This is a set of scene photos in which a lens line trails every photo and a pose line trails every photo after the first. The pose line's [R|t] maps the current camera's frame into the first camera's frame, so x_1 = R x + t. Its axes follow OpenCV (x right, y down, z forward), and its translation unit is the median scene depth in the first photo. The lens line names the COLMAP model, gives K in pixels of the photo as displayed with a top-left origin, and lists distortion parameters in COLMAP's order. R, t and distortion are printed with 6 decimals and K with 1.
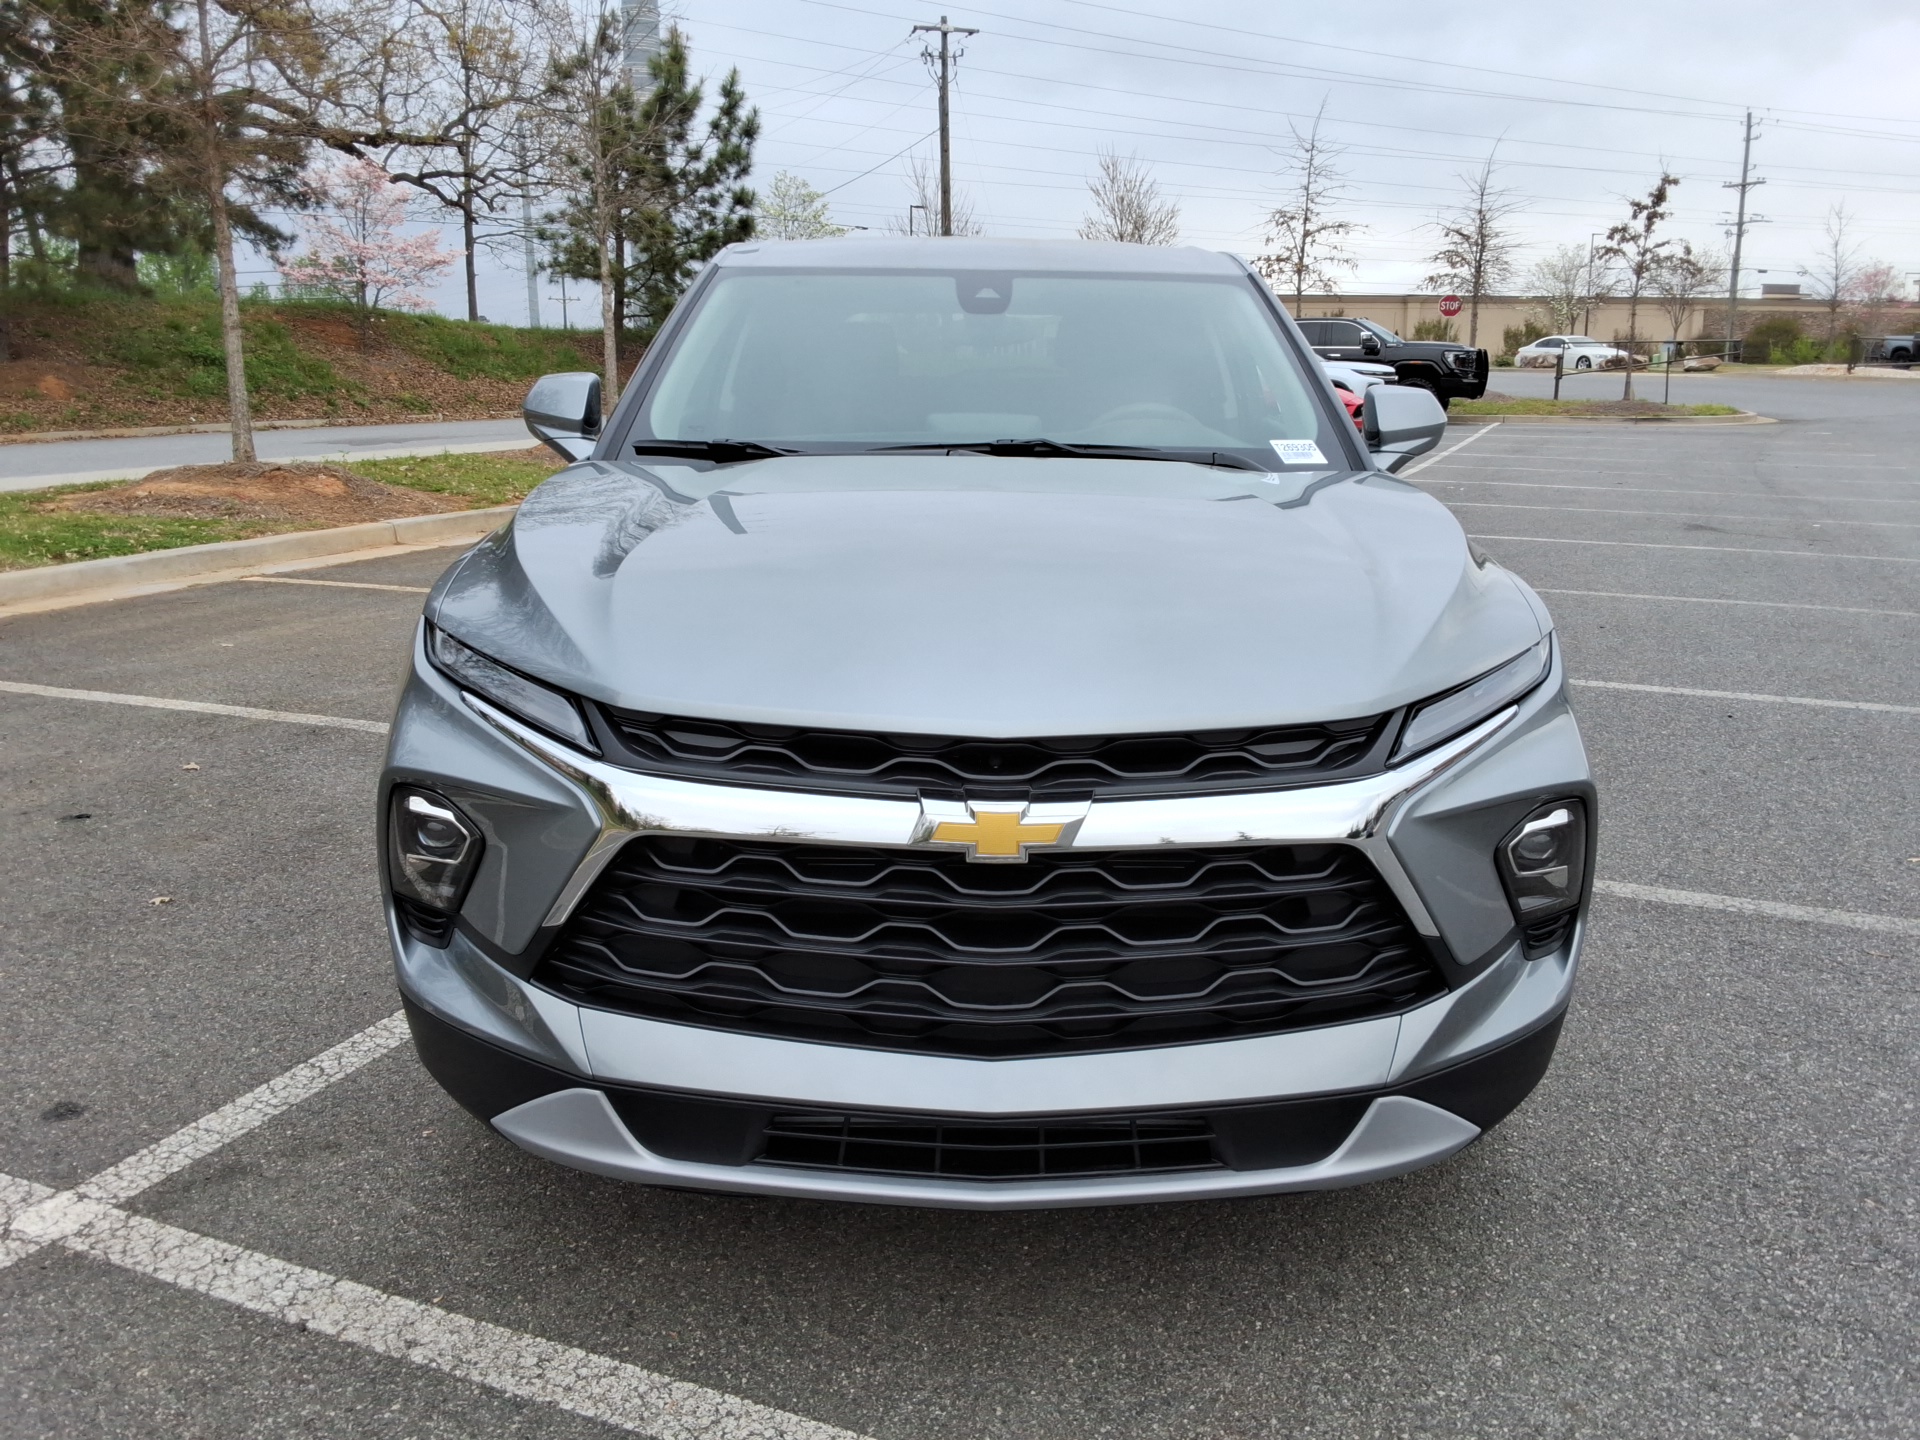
lens RADIAL K [[1543.6, 0, 979.2], [0, 1543.6, 701.7], [0, 0, 1]] dist [0.127238, -0.199409]
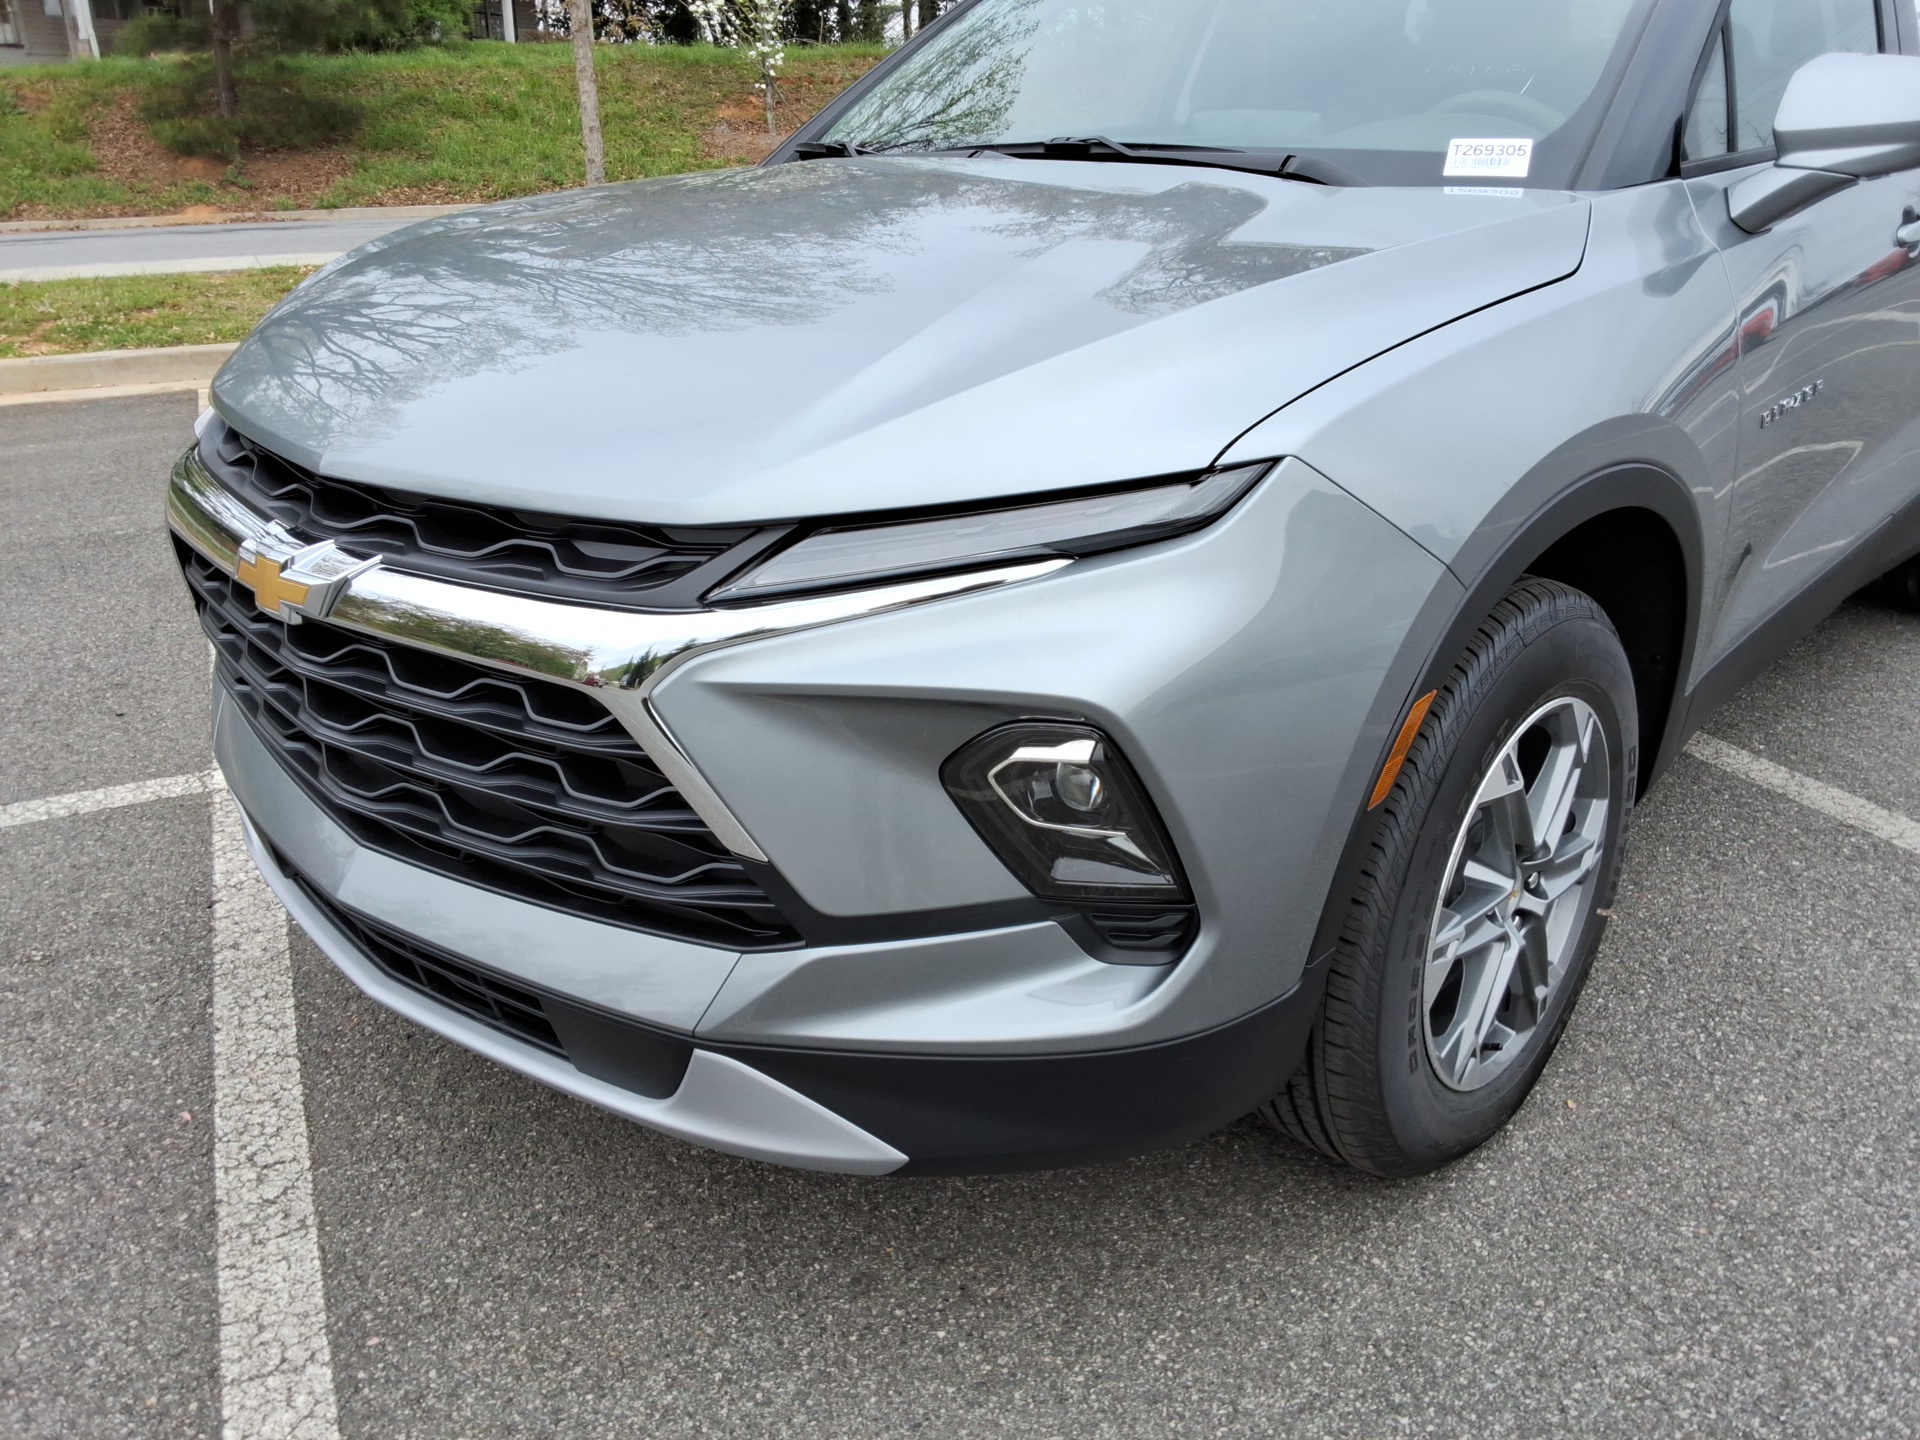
lens RADIAL K [[1577.2, 0, 958.6], [0, 1577.2, 690.1], [0, 0, 1]] dist [0.072332, -0.113329]
pose [[0.723230, 0.220387, -0.654499, 0.687338], [-0.127753, 0.974052, 0.186820, -0.055567], [0.678688, -0.051499, 0.732618, 0.475044]]
